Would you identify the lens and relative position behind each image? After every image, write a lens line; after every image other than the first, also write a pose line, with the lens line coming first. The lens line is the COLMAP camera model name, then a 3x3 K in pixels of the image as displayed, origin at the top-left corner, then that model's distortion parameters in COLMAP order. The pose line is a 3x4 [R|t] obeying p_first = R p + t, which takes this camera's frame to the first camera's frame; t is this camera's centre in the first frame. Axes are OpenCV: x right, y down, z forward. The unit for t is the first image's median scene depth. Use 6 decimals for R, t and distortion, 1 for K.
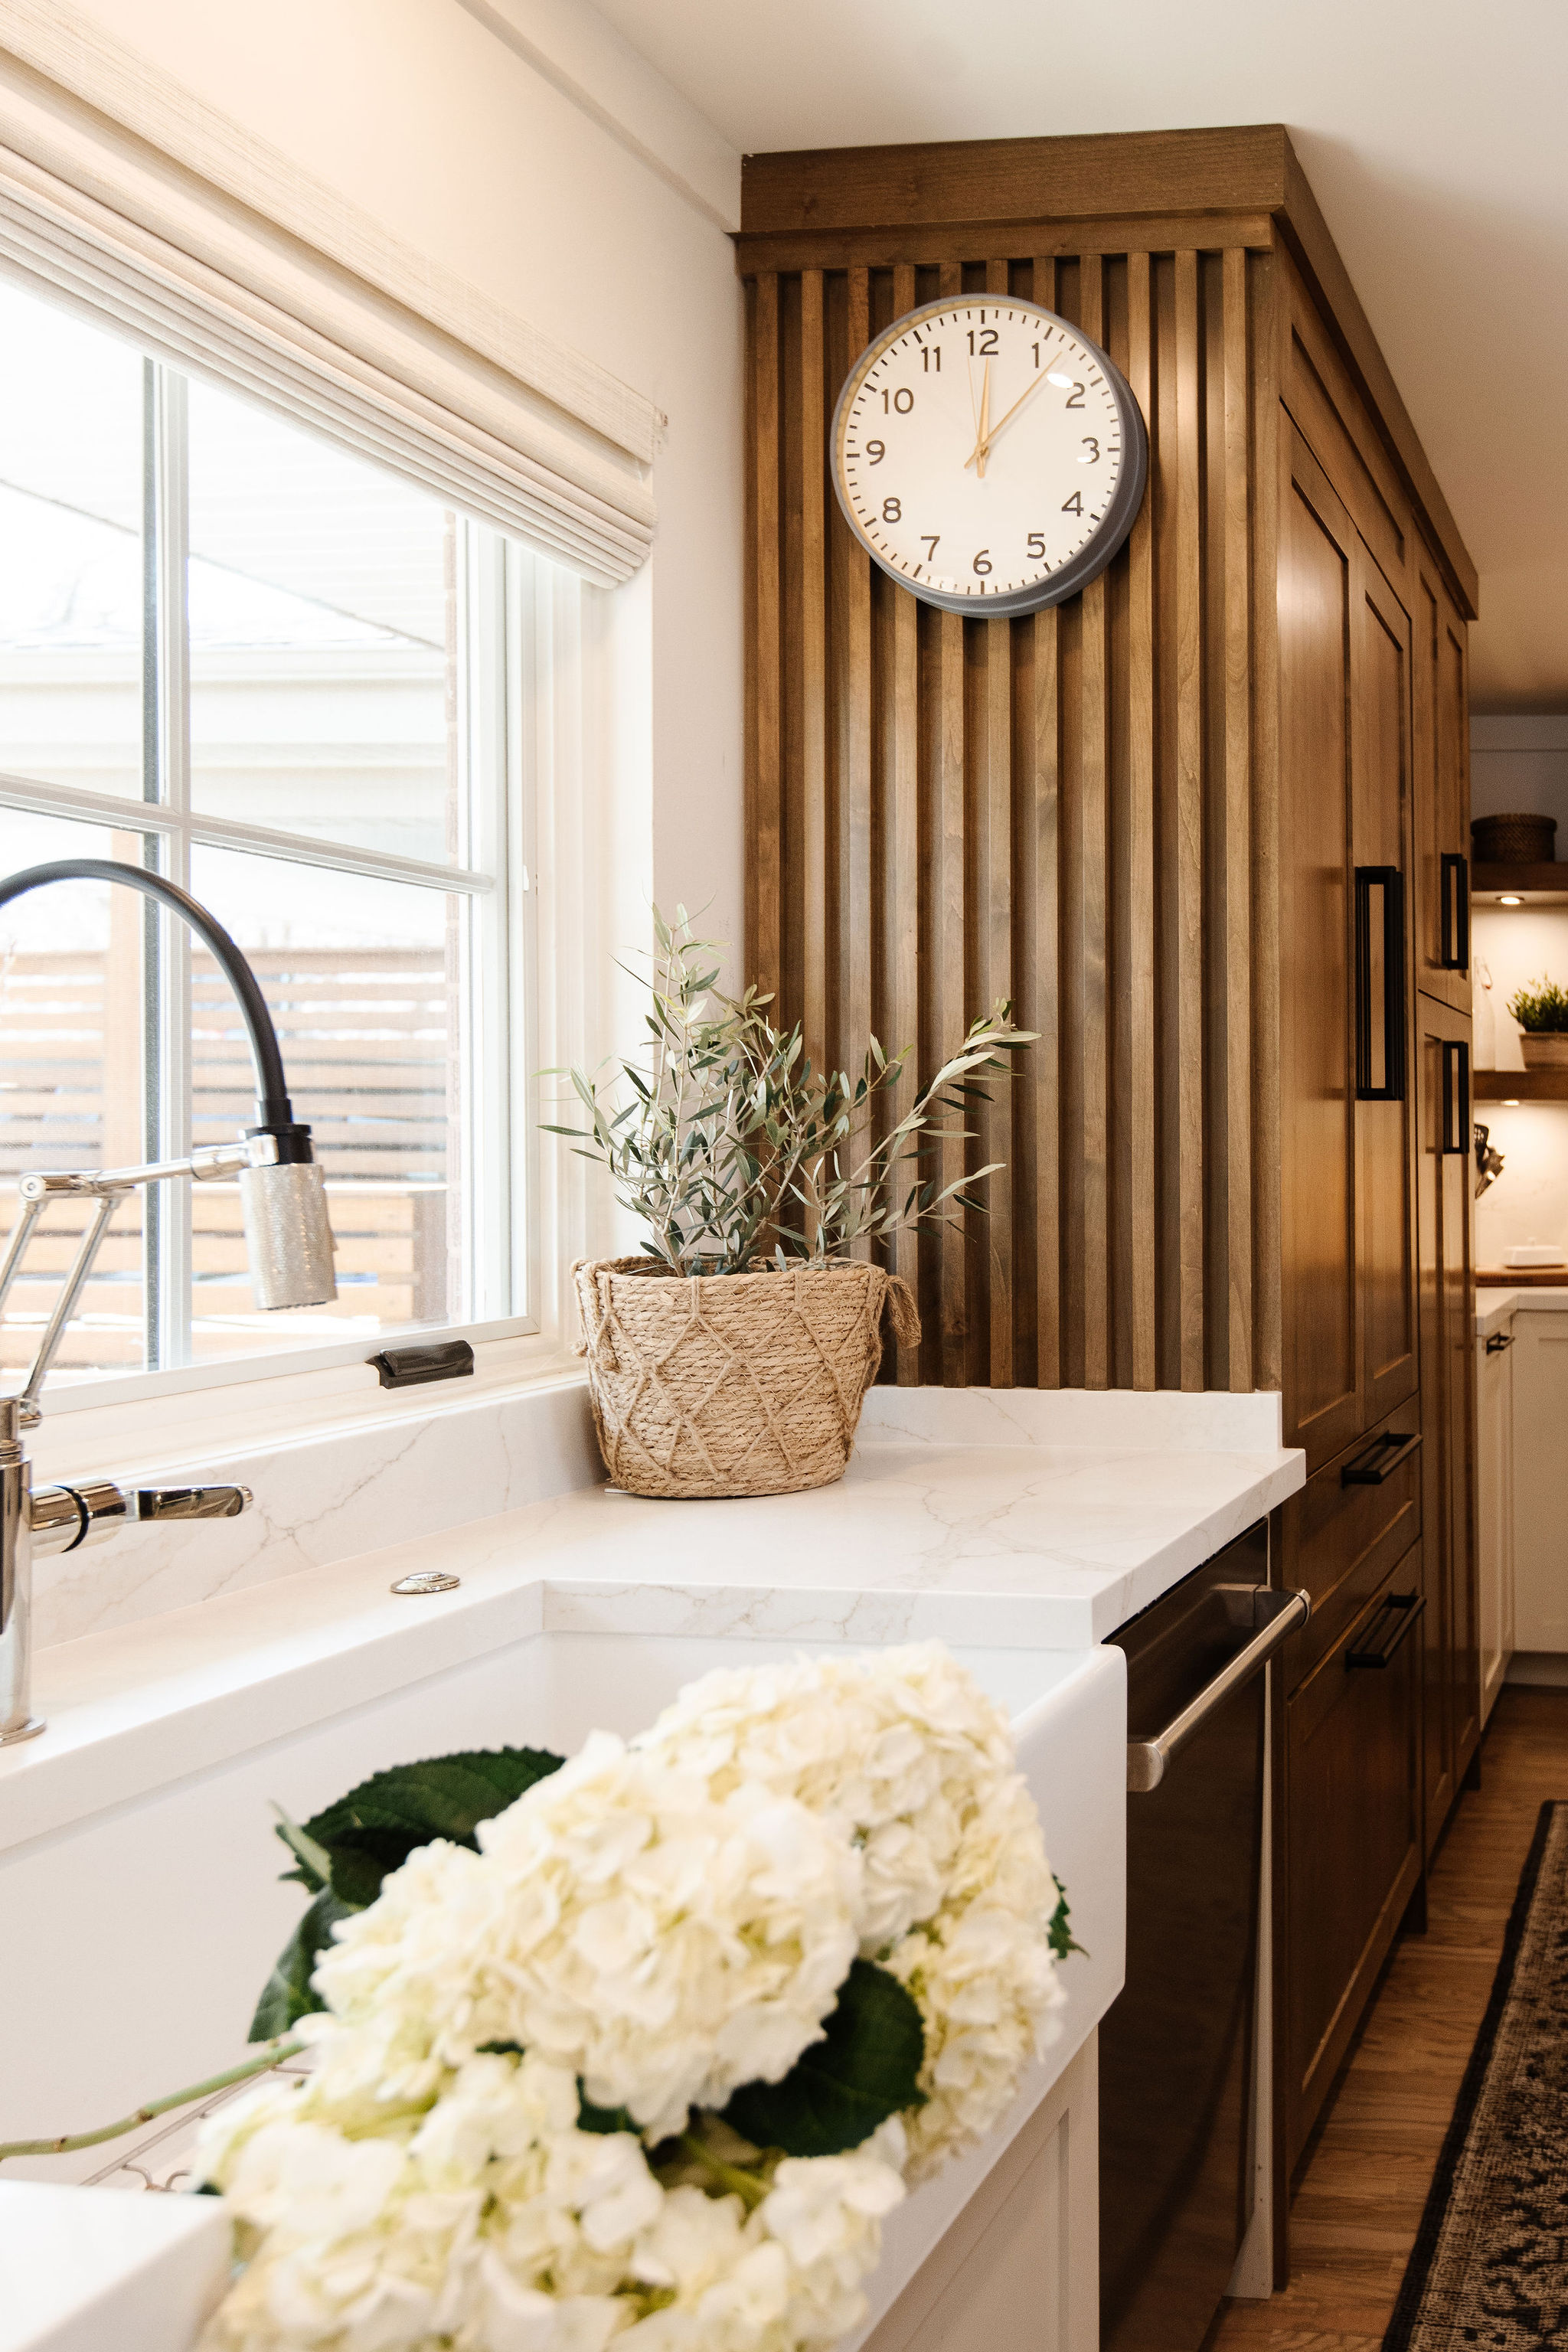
lens RADIAL K [[1888.8, 0, 1422.1], [0, 1888.8, 1091.1], [0, 0, 1]] dist [0.004733, 0.002271]
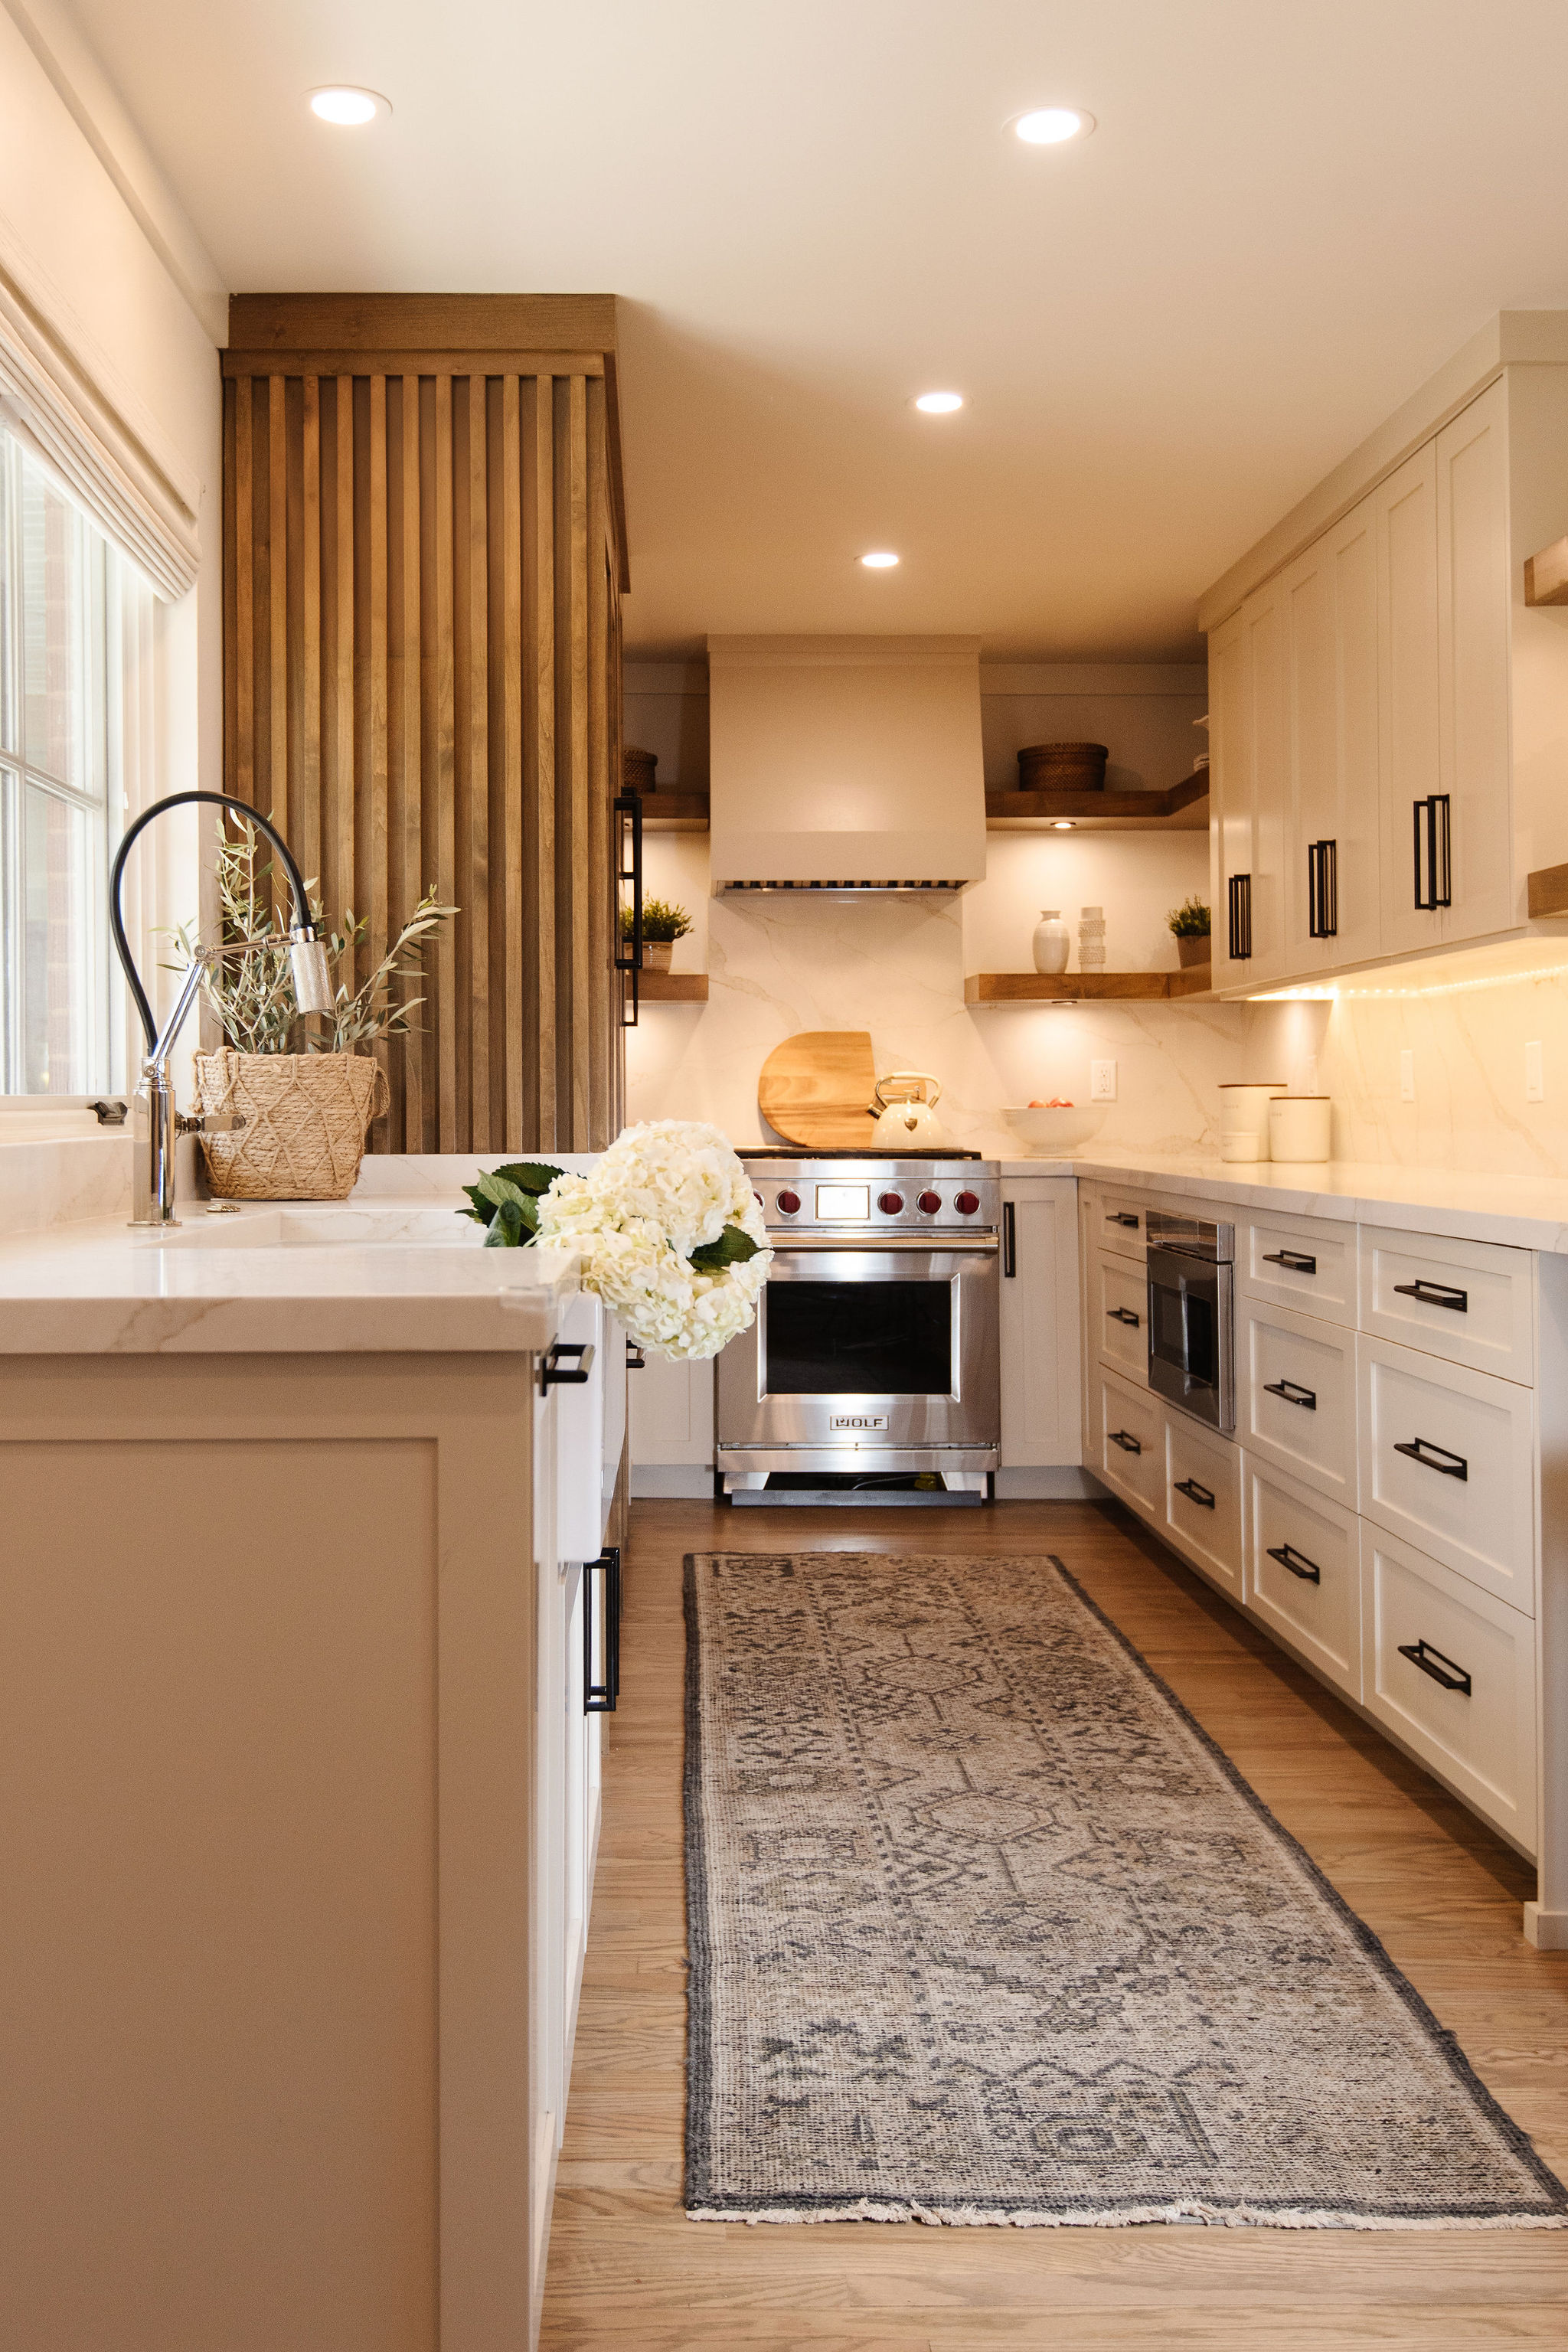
lens RADIAL K [[2299.0, 0, 584.8], [0, 2299.0, 1085.7], [0, 0, 1]] dist [-0.007447, -0.002742]
pose [[0.990238, 0.006583, 0.139234, -0.331603], [-0.008137, 0.999911, 0.010594, 0.082940], [-0.139152, -0.011624, 0.990203, -0.751672]]
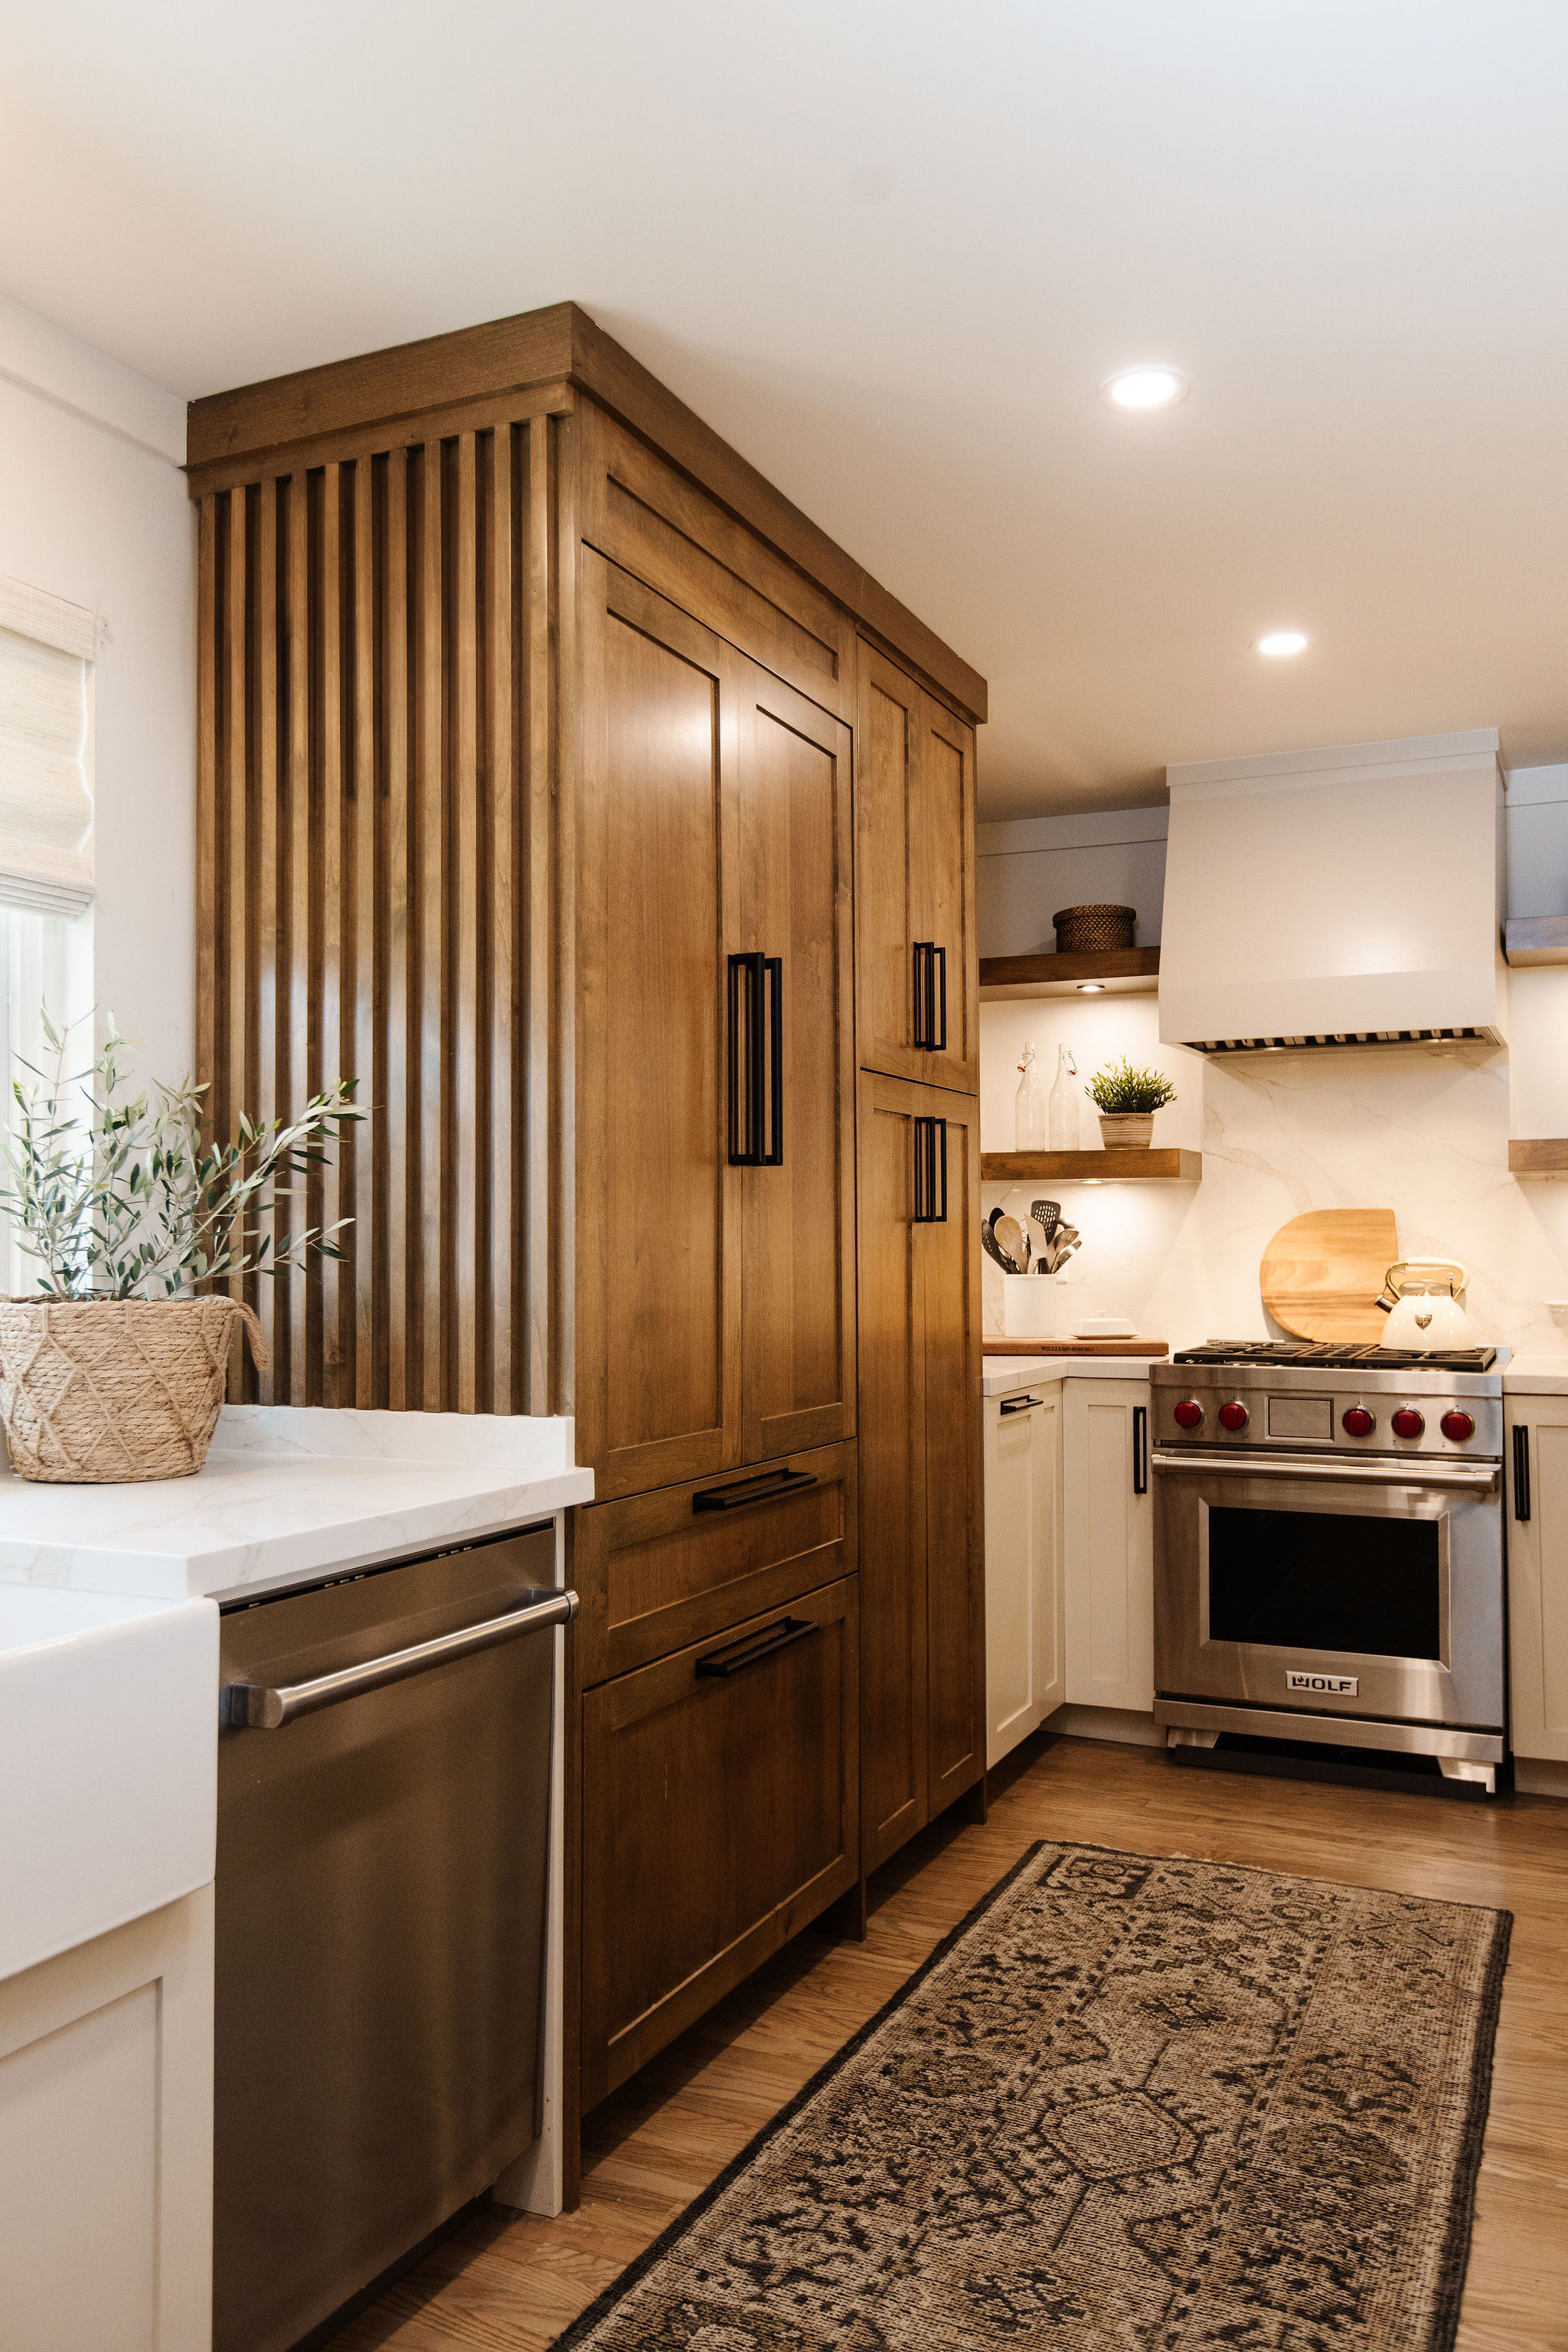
lens RADIAL K [[1770.6, 0, 776.5], [0, 1770.6, 1185.9], [0, 0, 1]] dist [-0.002768, -0.001963]
pose [[0.954555, -0.006568, -0.297962, 0.346279], [0.005631, 0.999976, -0.004006, 0.023203], [0.297981, 0.002146, 0.954569, 0.024862]]
